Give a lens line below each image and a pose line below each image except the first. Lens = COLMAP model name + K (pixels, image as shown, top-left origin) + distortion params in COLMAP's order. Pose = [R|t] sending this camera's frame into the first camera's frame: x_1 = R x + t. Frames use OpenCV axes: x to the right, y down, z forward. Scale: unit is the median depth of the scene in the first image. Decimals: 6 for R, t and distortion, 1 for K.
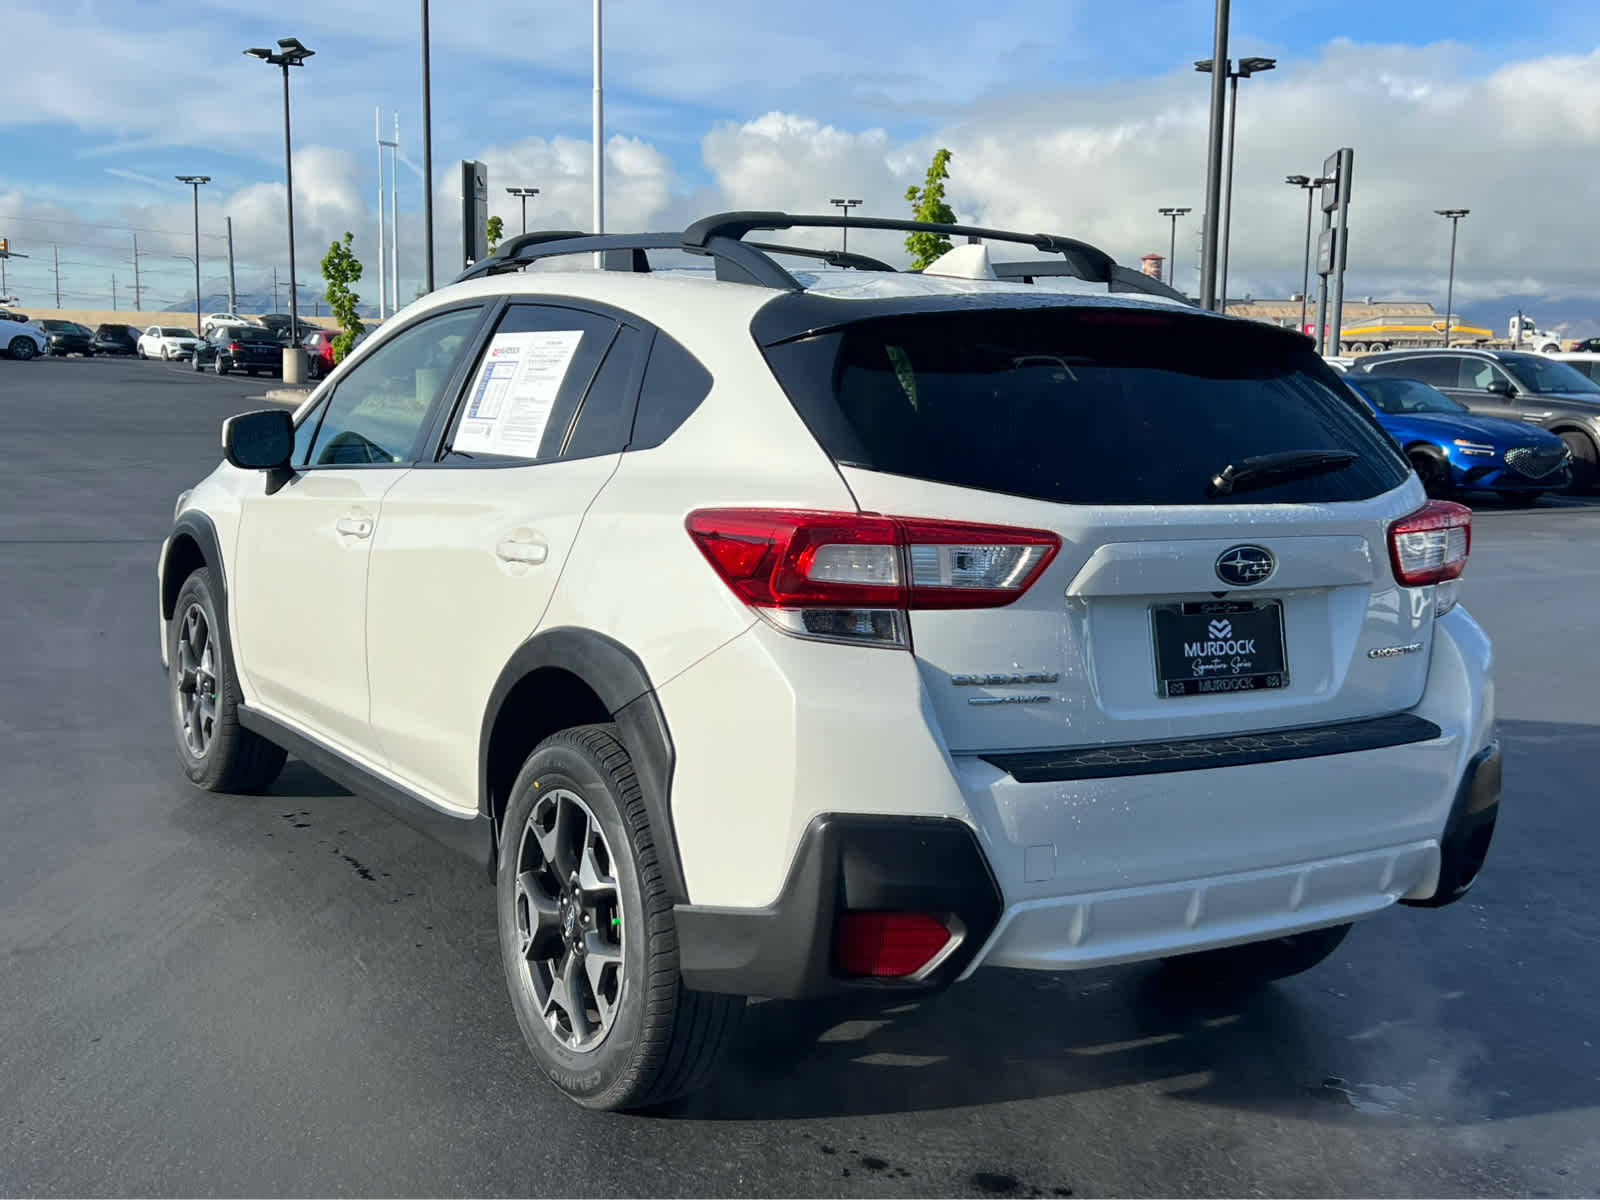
lens RADIAL K [[1823.7, 0, 805.2], [0, 1823.7, 593.4], [0, 0, 1]] dist [0.176300, -0.464932]
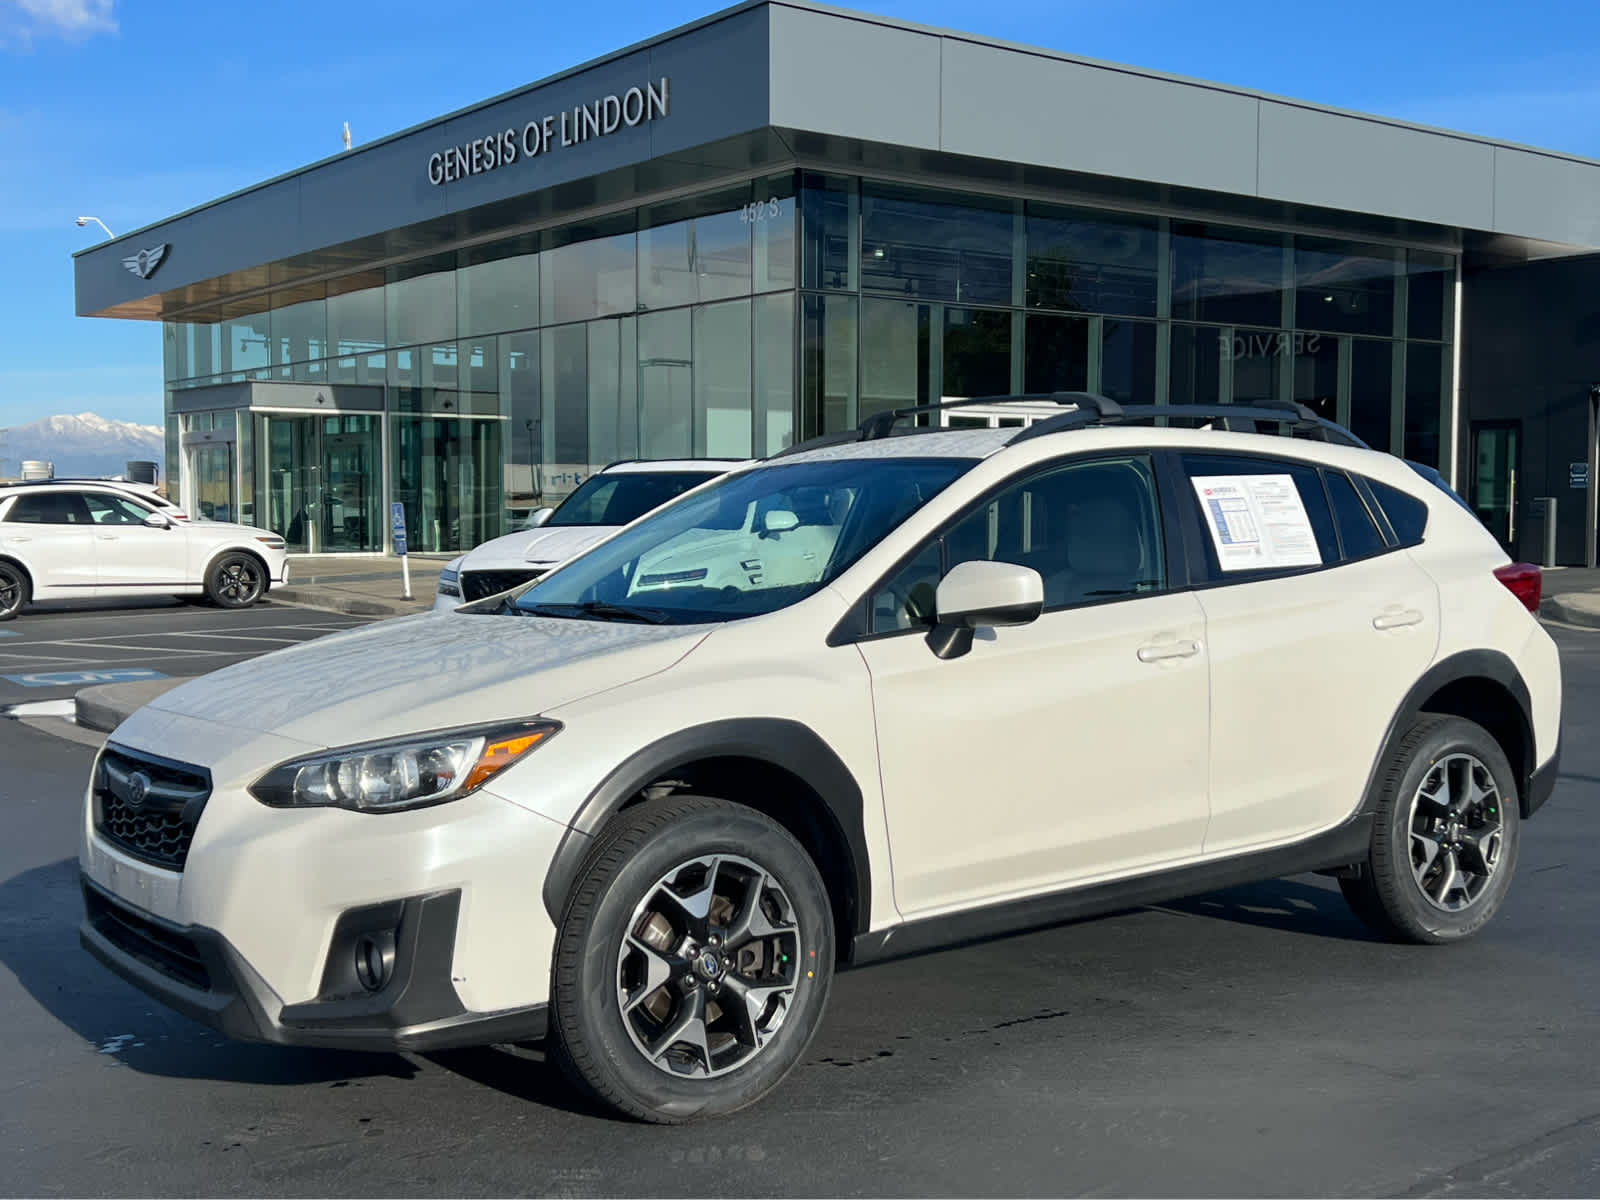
lens RADIAL K [[1823.7, 0, 805.2], [0, 1823.7, 593.4], [0, 0, 1]] dist [0.176300, -0.464932]
pose [[-0.083500, -0.069361, 0.994091, -1.757542], [0.133023, 0.987871, 0.080100, -0.249832], [-0.987589, 0.138925, -0.073260, 1.714270]]
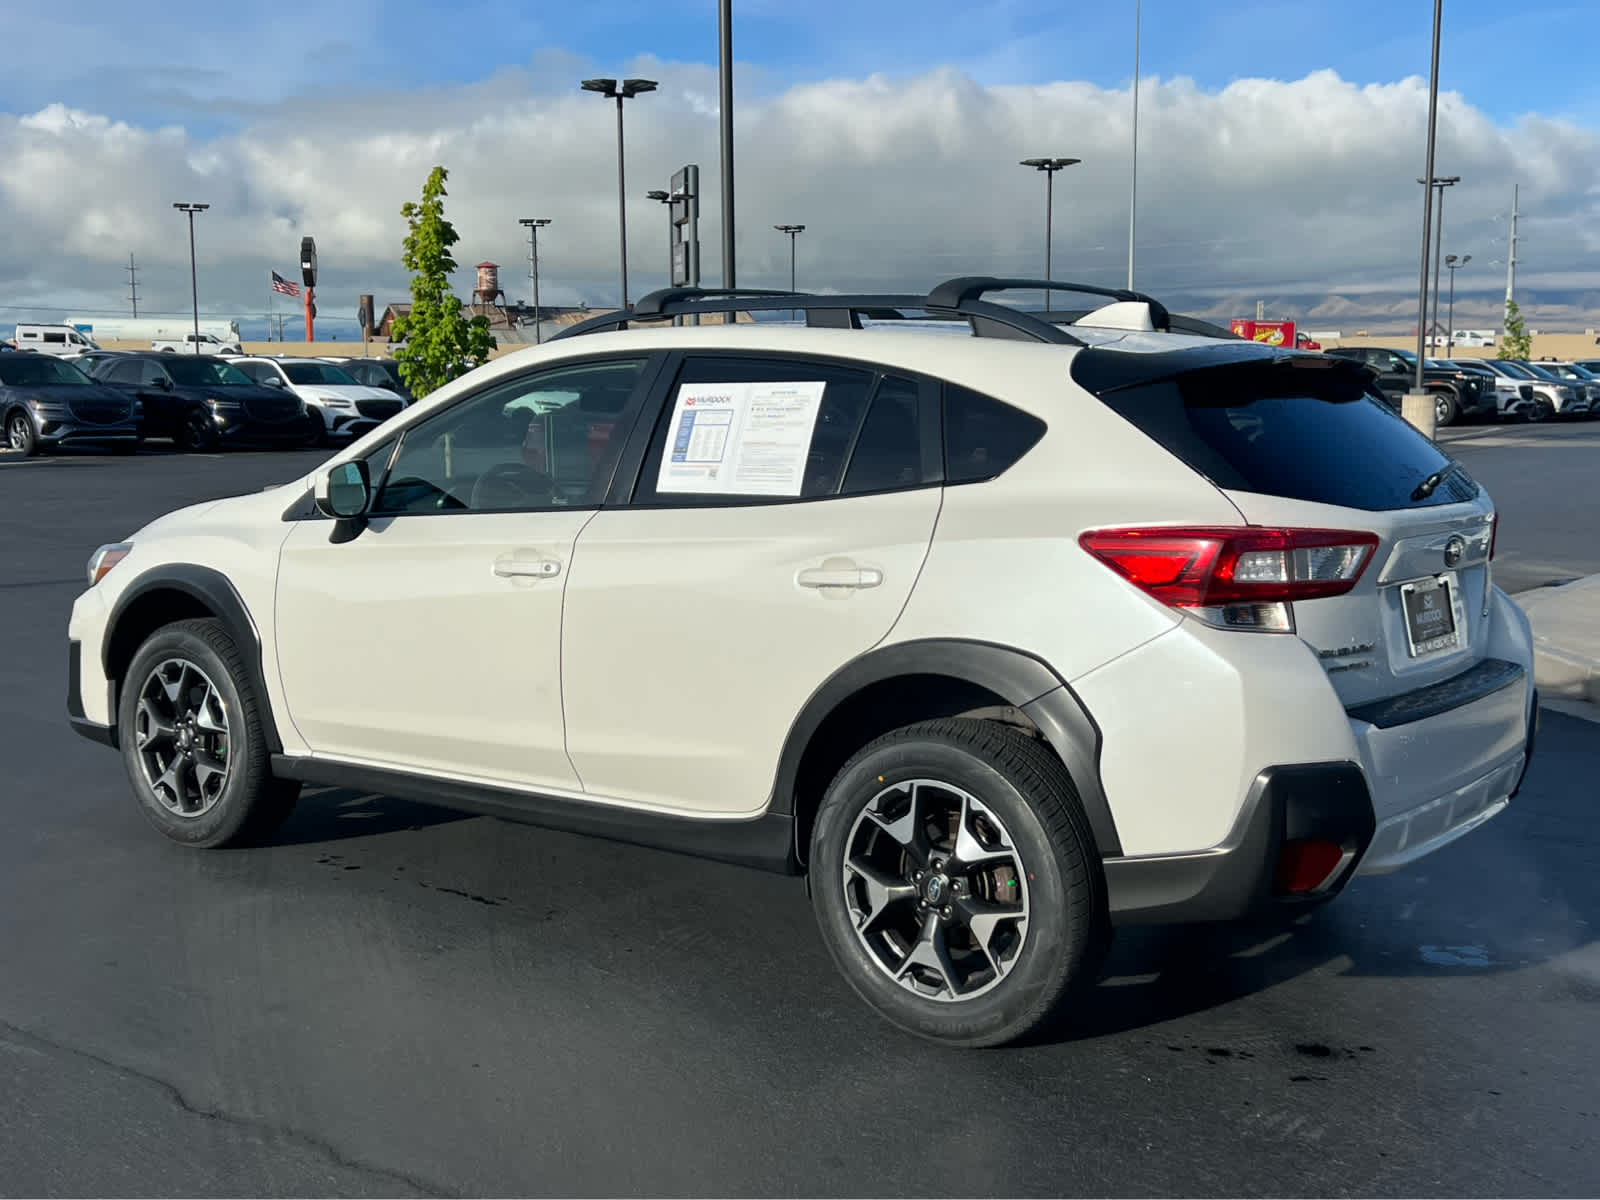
lens RADIAL K [[1823.7, 0, 805.2], [0, 1823.7, 593.4], [0, 0, 1]] dist [0.176300, -0.464932]
pose [[0.934089, -0.066917, 0.350713, -0.617542], [0.068008, 0.997642, 0.009219, -0.027003], [-0.350503, 0.015240, 0.936438, -0.063310]]
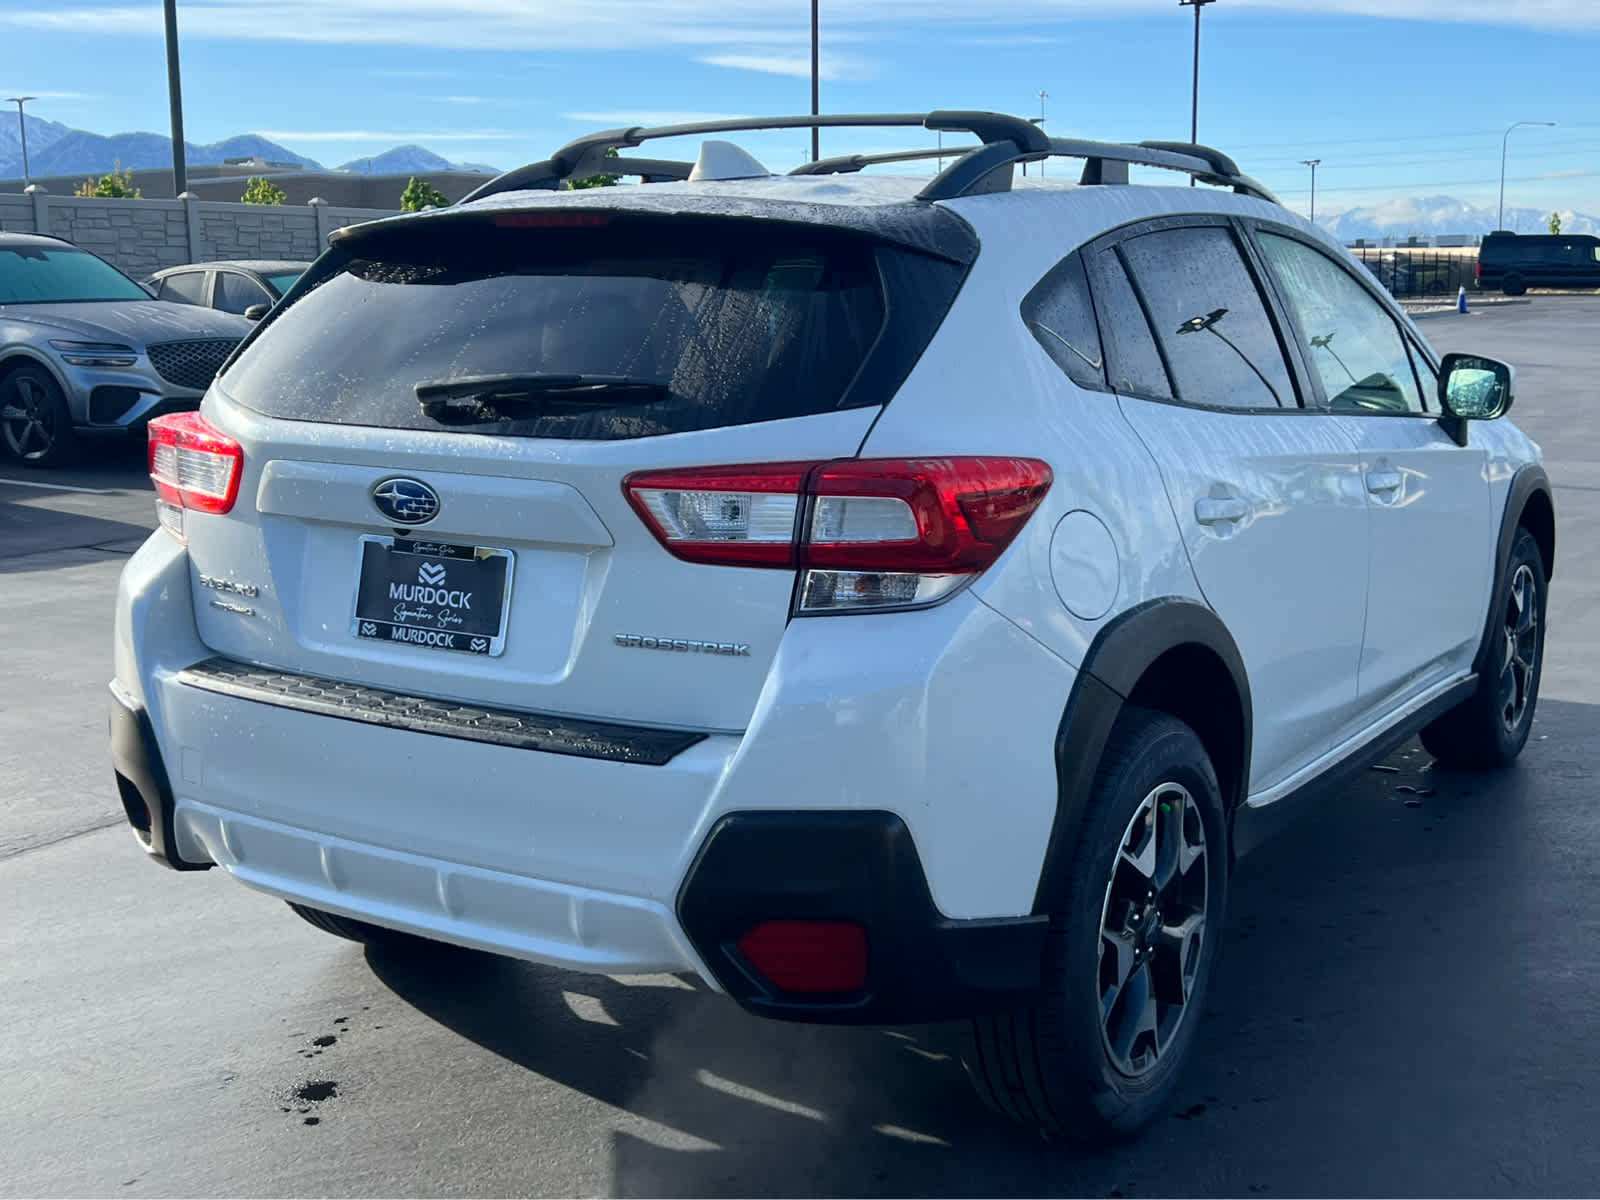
lens RADIAL K [[1823.7, 0, 805.2], [0, 1823.7, 593.4], [0, 0, 1]] dist [0.176300, -0.464932]
pose [[0.435712, 0.118689, -0.892227, 1.042553], [-0.097188, 0.991676, 0.084457, -0.060138], [0.894824, 0.049915, 0.443620, 0.742381]]
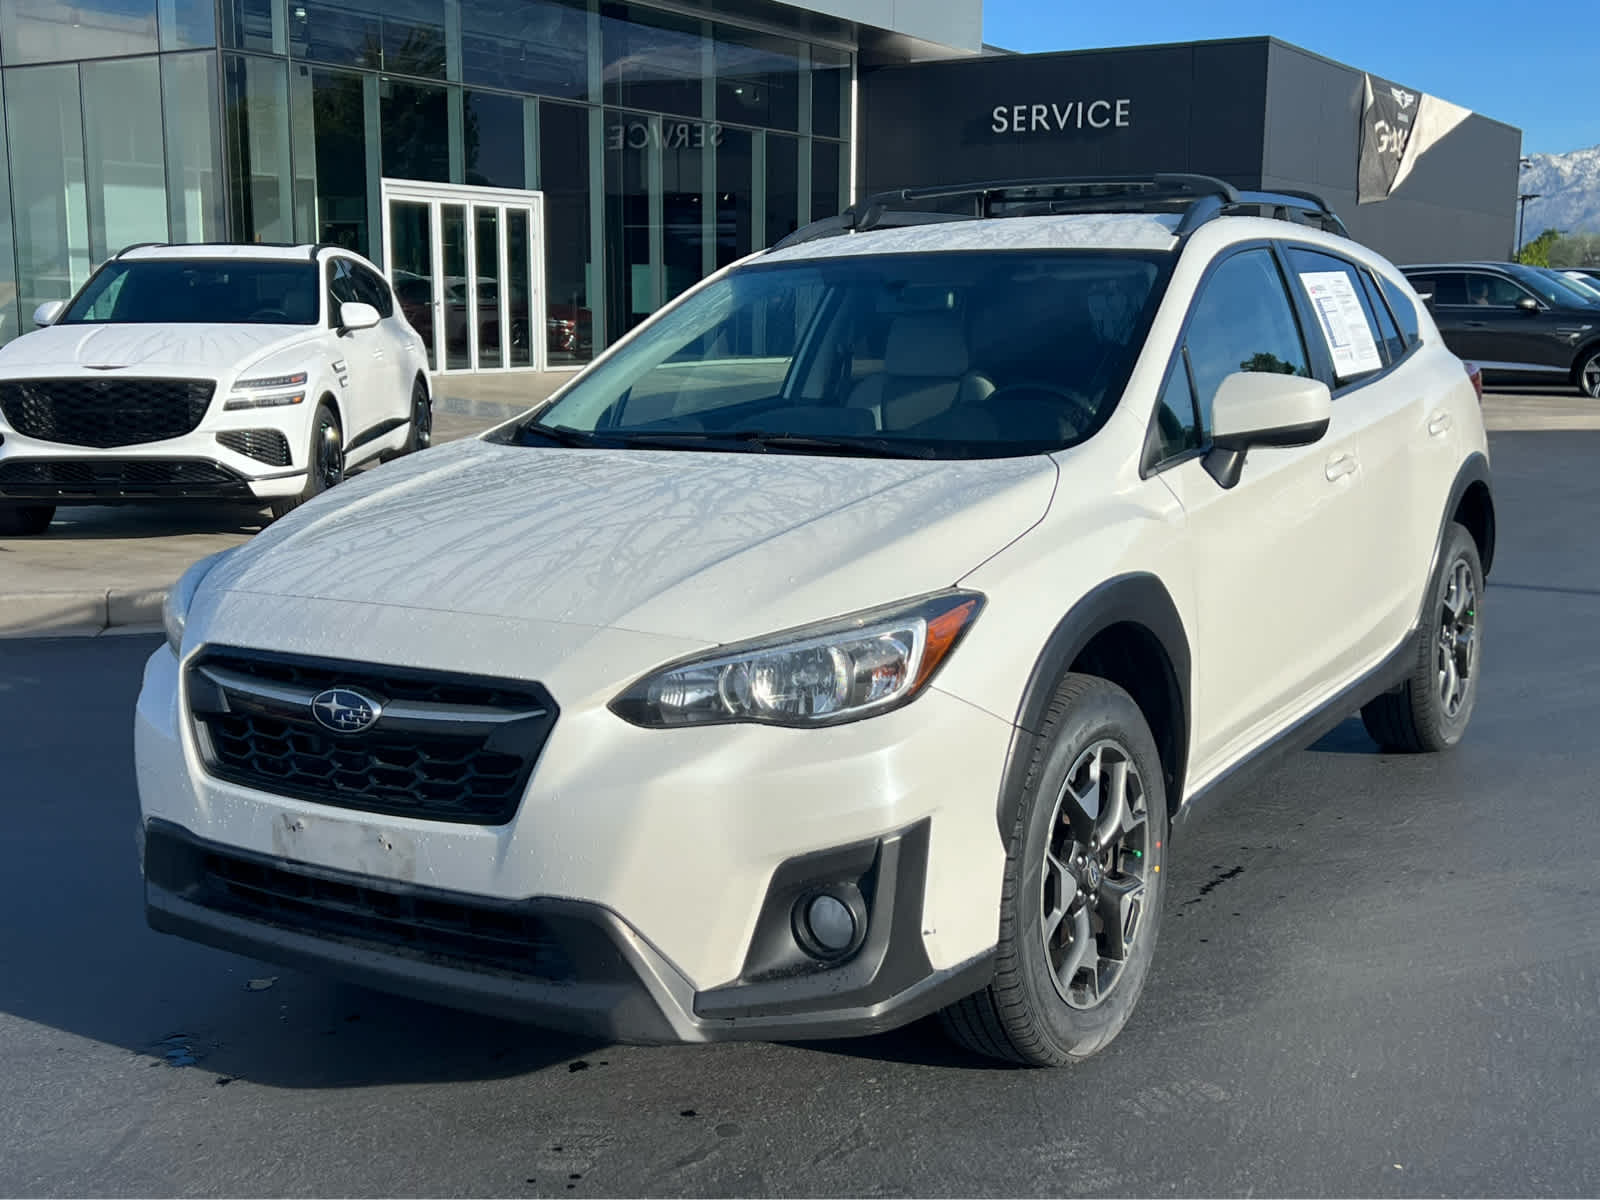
lens RADIAL K [[1823.7, 0, 805.2], [0, 1823.7, 593.4], [0, 0, 1]] dist [0.176300, -0.464932]
pose [[-0.440540, -0.164091, 0.882609, -1.353417], [0.109454, 0.966001, 0.234227, -0.317041], [-0.891036, 0.199792, -0.407601, 2.238846]]
